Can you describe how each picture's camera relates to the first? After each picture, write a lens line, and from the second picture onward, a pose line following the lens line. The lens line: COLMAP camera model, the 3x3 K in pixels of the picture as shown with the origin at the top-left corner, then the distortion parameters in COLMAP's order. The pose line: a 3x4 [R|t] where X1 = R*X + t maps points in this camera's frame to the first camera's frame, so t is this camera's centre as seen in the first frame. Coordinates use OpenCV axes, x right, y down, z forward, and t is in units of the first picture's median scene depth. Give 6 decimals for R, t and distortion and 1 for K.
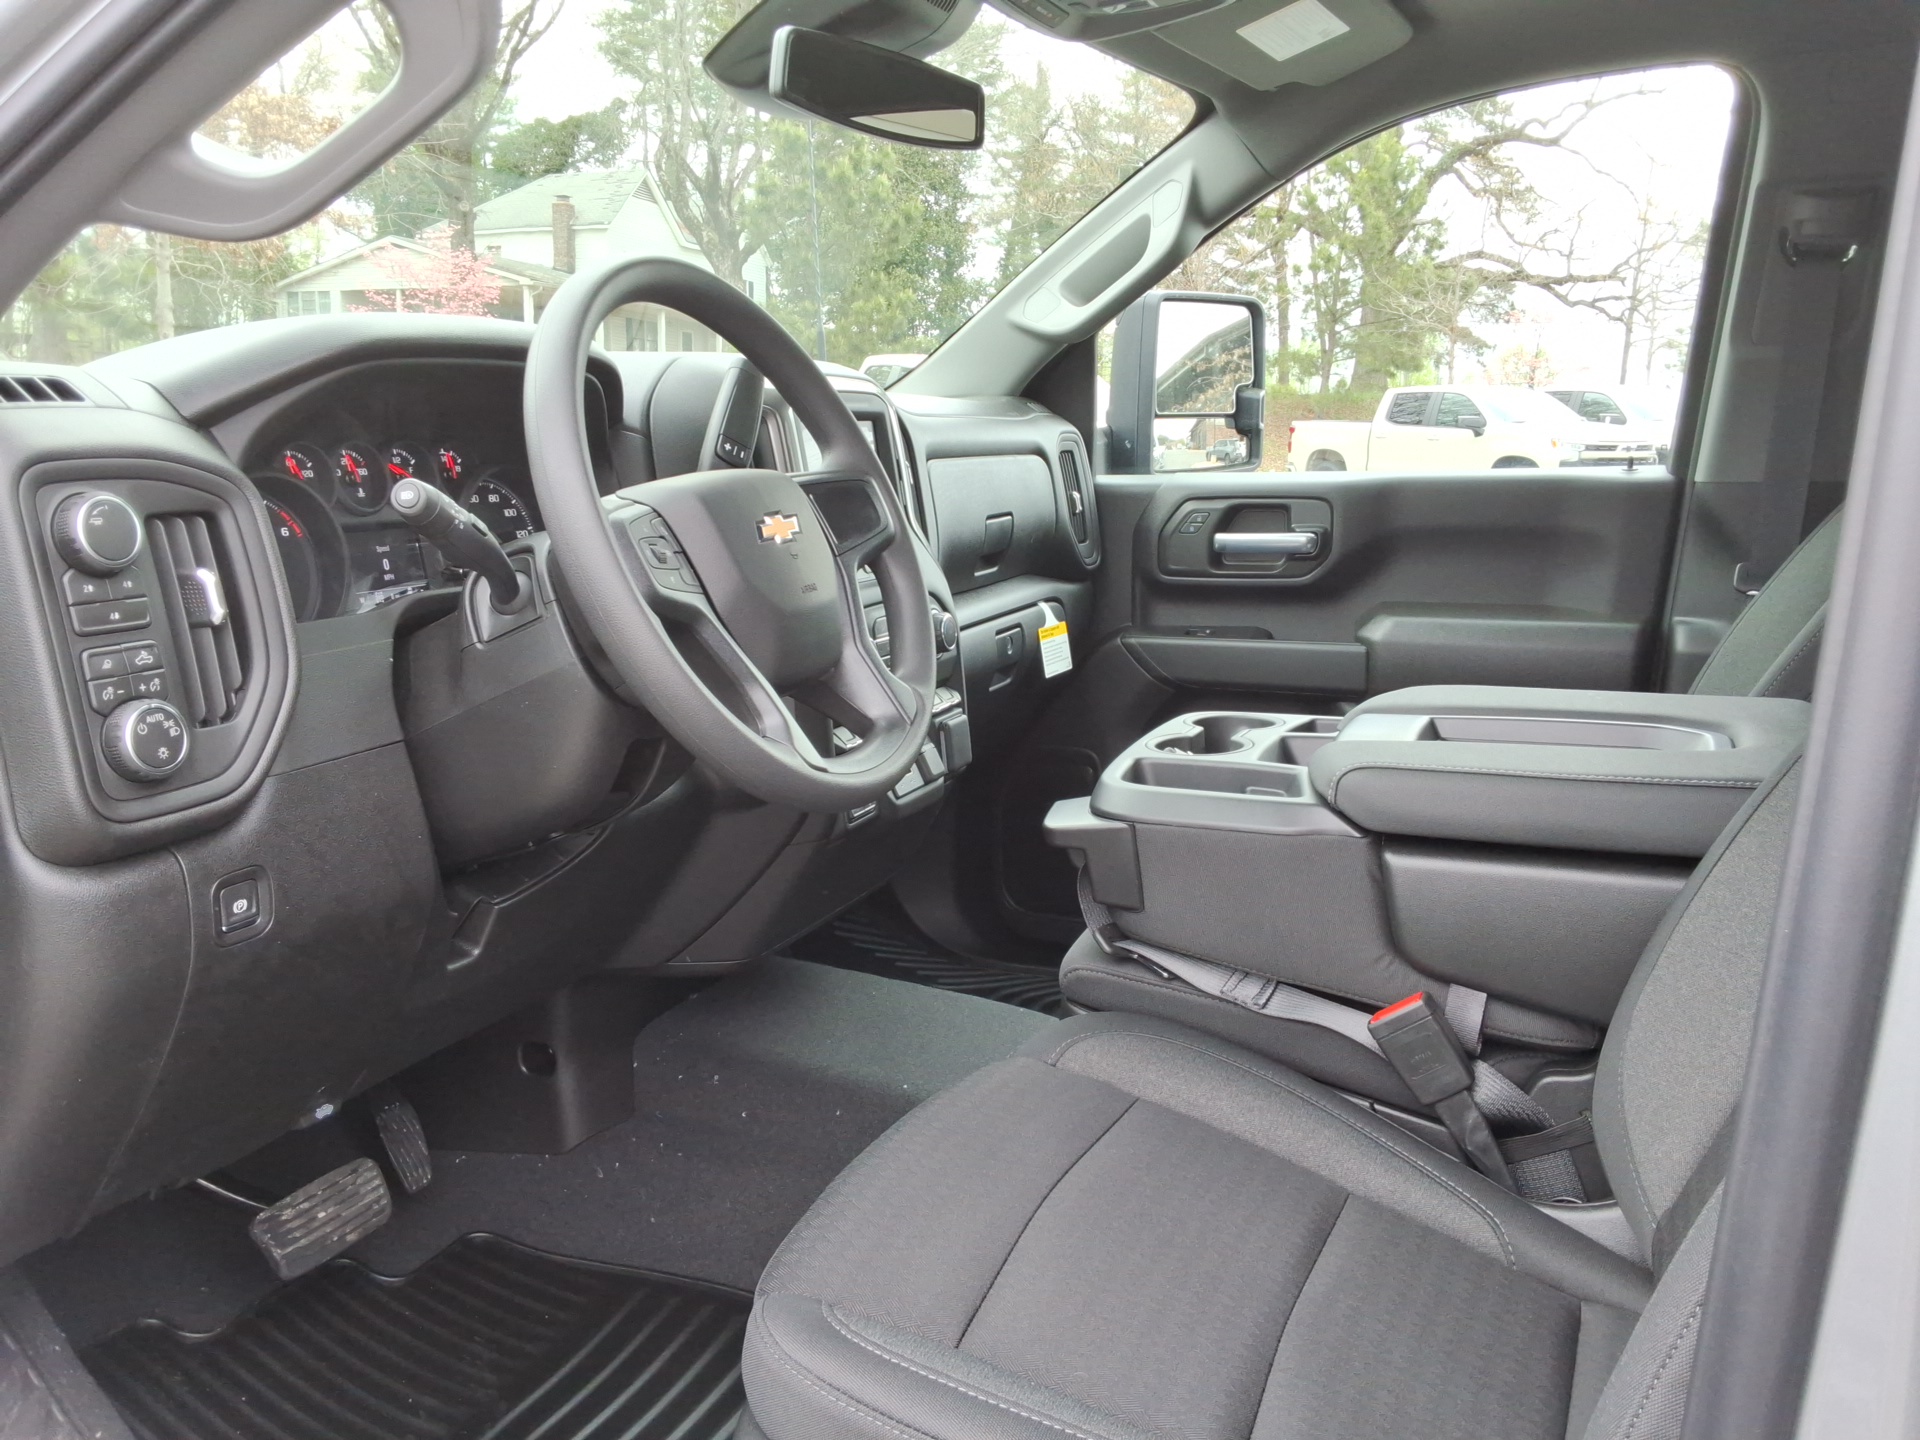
lens RADIAL K [[1541.2, 0, 987.9], [0, 1541.2, 704.2], [0, 0, 1]] dist [0.089062, -0.136173]
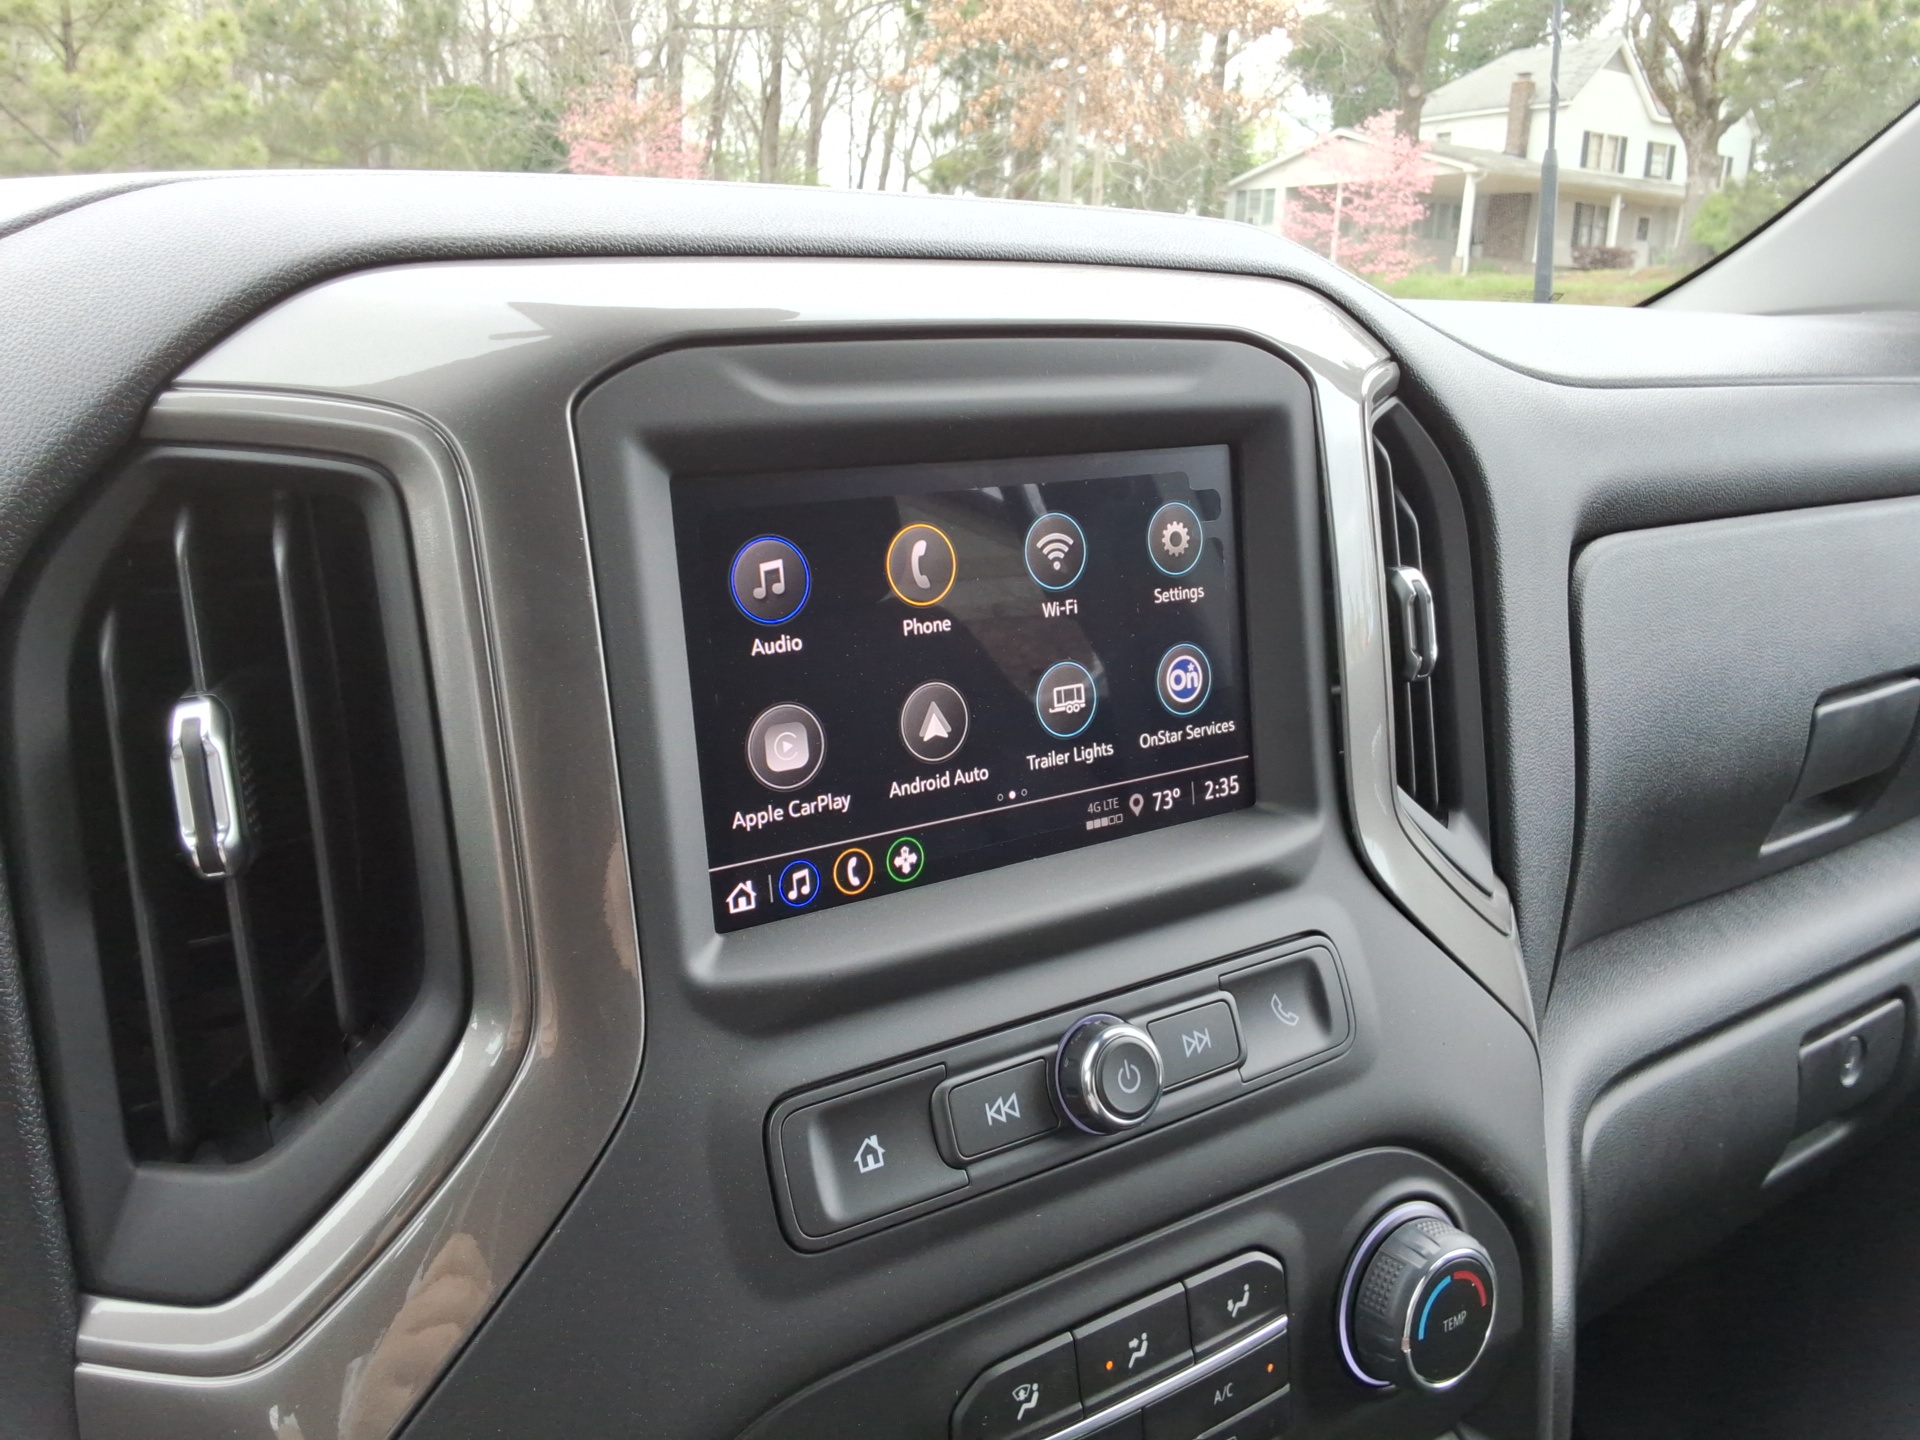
lens RADIAL K [[1541.2, 0, 970.6], [0, 1541.2, 712.2], [0, 0, 1]] dist [0.089062, -0.136173]
pose [[0.836945, 0.144195, -0.527950, 0.000747], [-0.107493, 0.989188, 0.099765, -0.004318], [0.536627, -0.026747, 0.843396, 0.020677]]
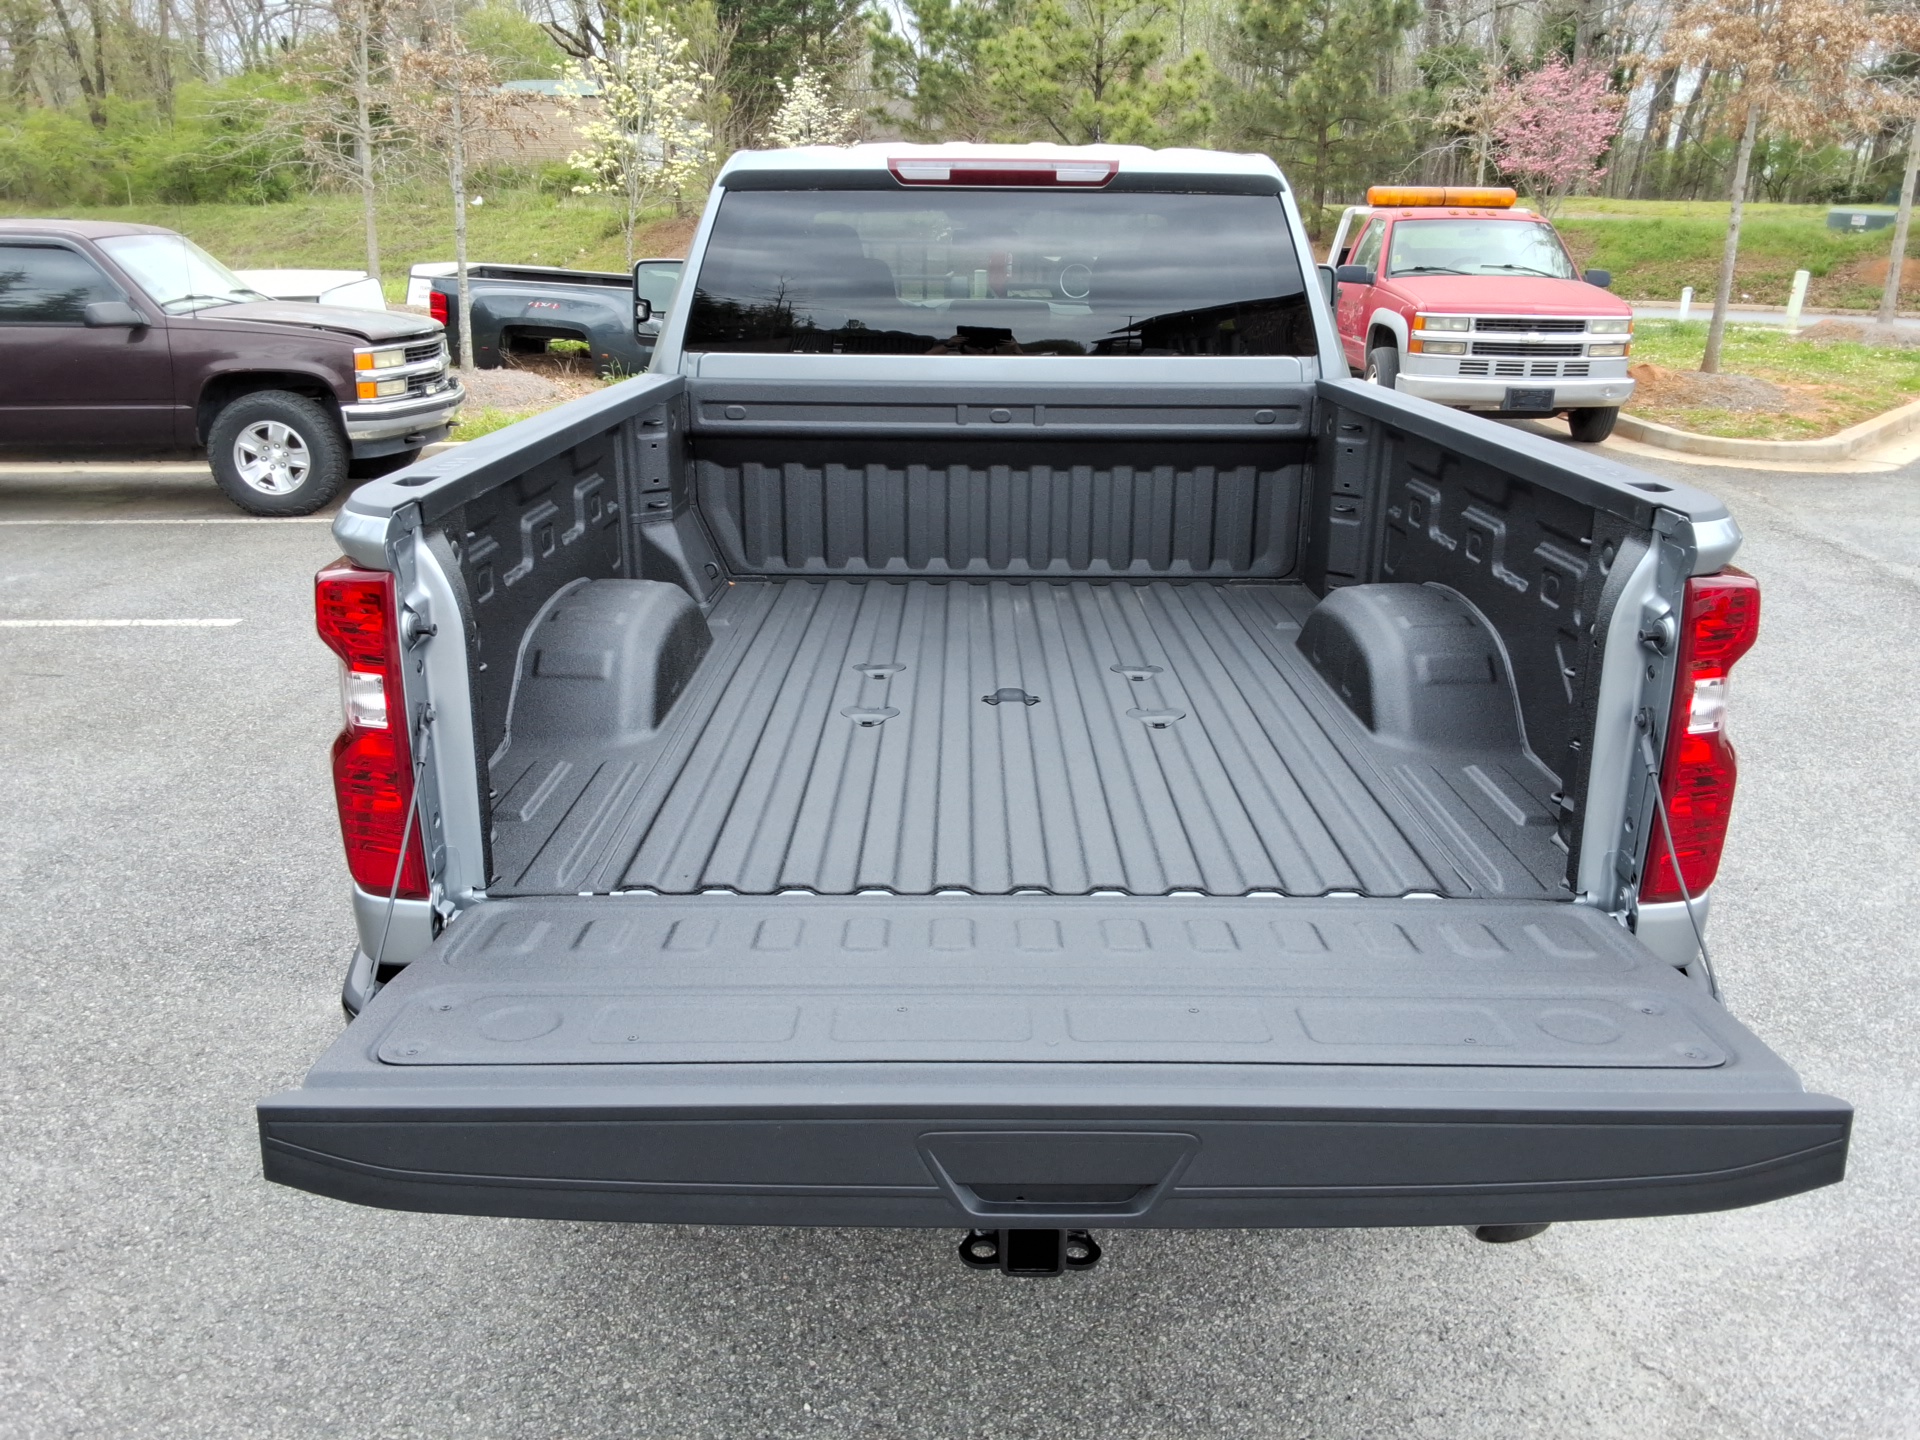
lens RADIAL K [[1541.2, 0, 973.5], [0, 1541.2, 701.4], [0, 0, 1]] dist [0.089062, -0.136173]
pose [[0.383903, 0.263784, -0.884893, 0.100435], [-0.174453, 0.961788, 0.211021, -0.001514], [0.906744, 0.073360, 0.415252, -0.017602]]
